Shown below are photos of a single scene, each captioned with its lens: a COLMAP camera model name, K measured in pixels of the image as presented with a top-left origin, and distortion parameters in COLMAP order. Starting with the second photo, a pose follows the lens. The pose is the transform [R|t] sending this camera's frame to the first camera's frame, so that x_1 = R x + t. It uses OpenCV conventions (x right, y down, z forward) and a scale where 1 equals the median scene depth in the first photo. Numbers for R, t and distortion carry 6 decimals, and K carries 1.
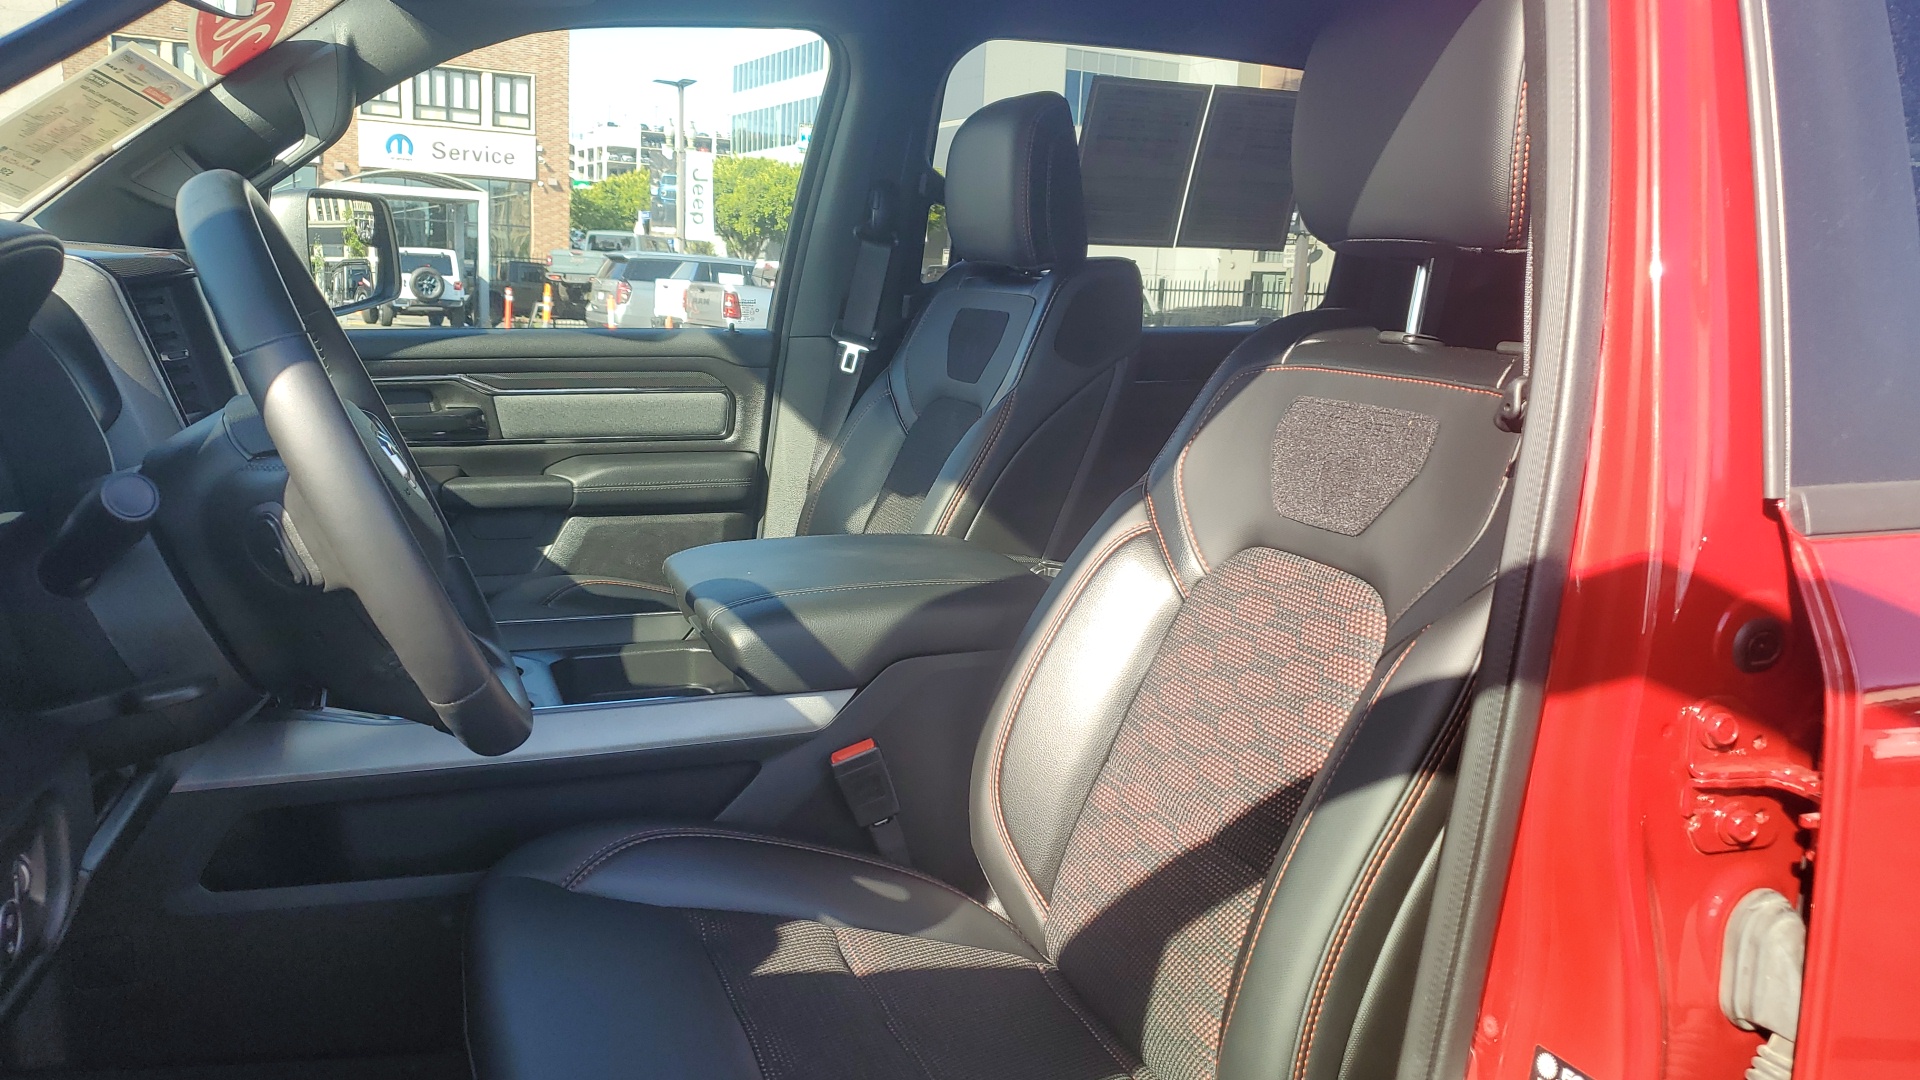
lens RADIAL K [[1528.1, 0, 980.2], [0, 1528.1, 538.7], [0, 0, 1]] dist [0.057745, -0.080894]
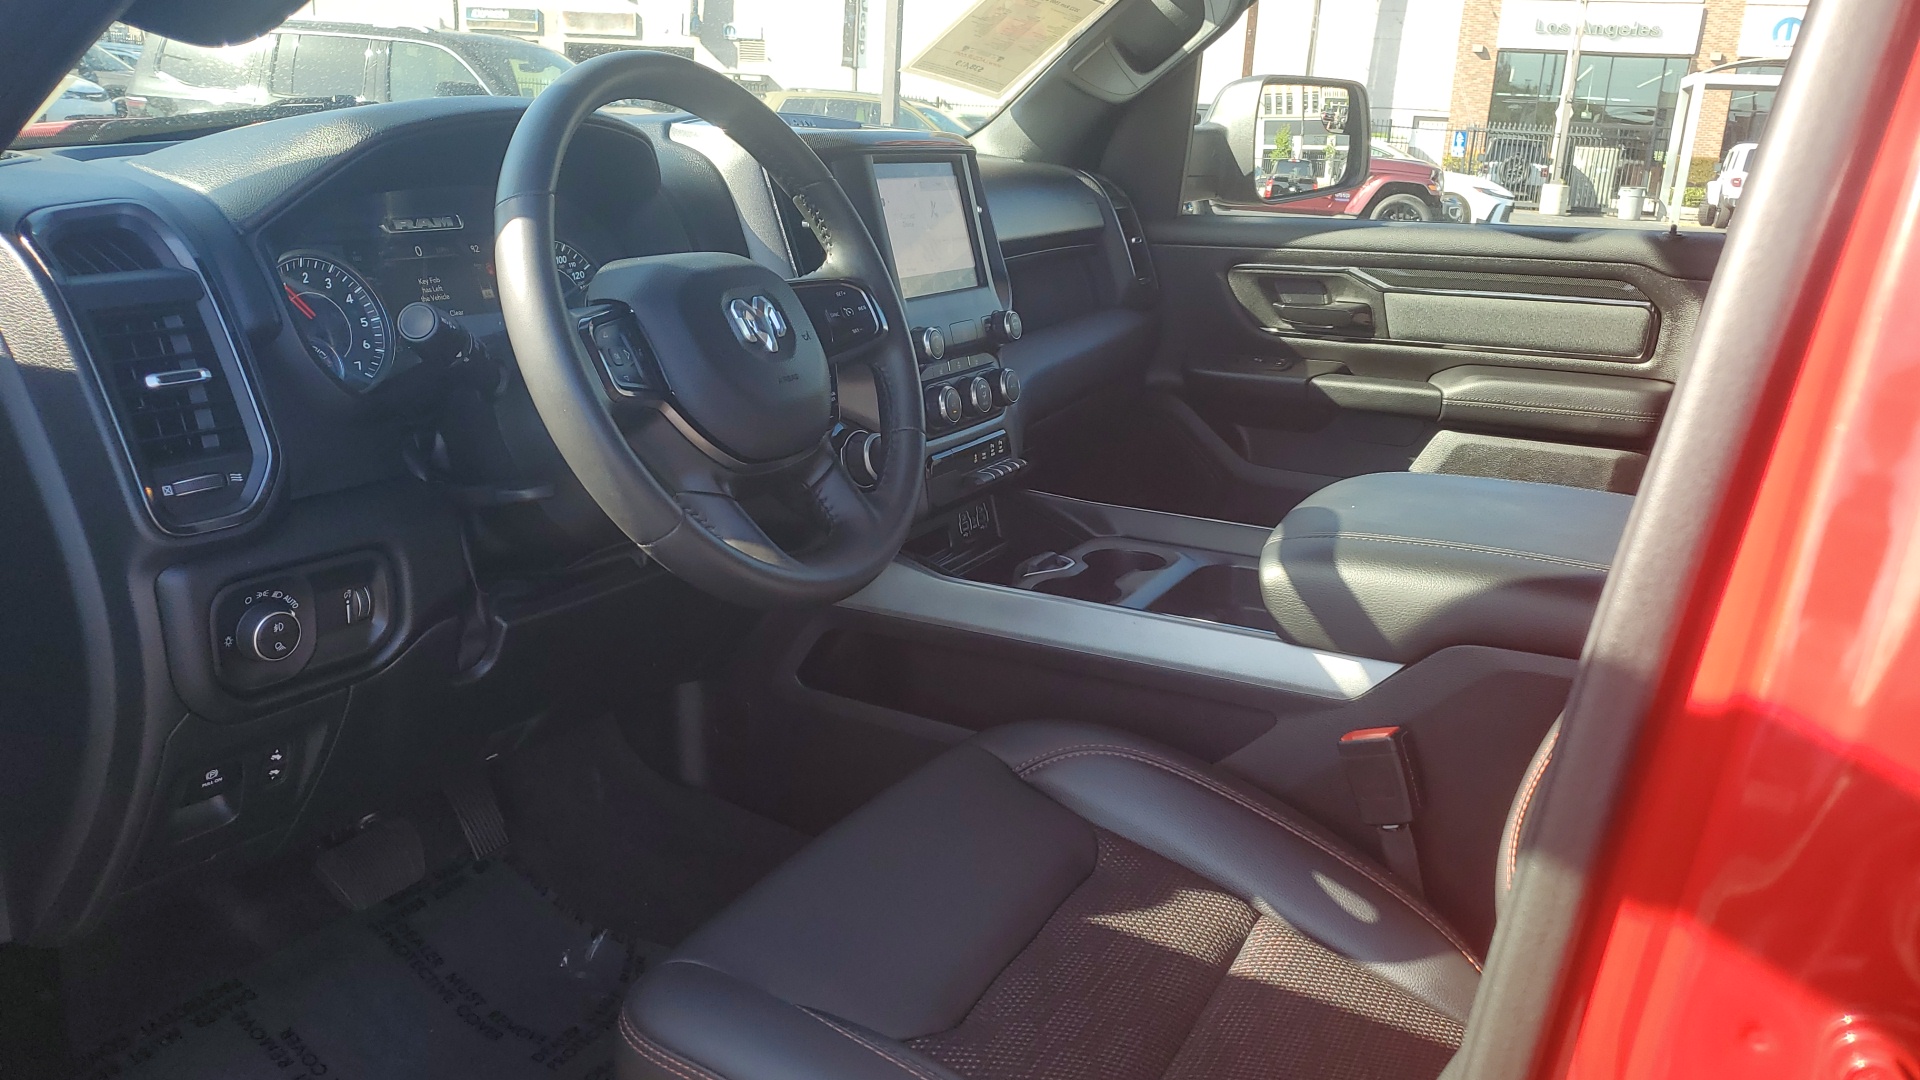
lens RADIAL K [[1528.1, 0, 957.4], [0, 1528.1, 544.2], [0, 0, 1]] dist [0.057745, -0.080894]
pose [[0.662497, 0.192956, -0.723786, 0.227509], [-0.143912, 0.981039, 0.129813, -0.025493], [0.735110, 0.018161, 0.677704, 0.164720]]
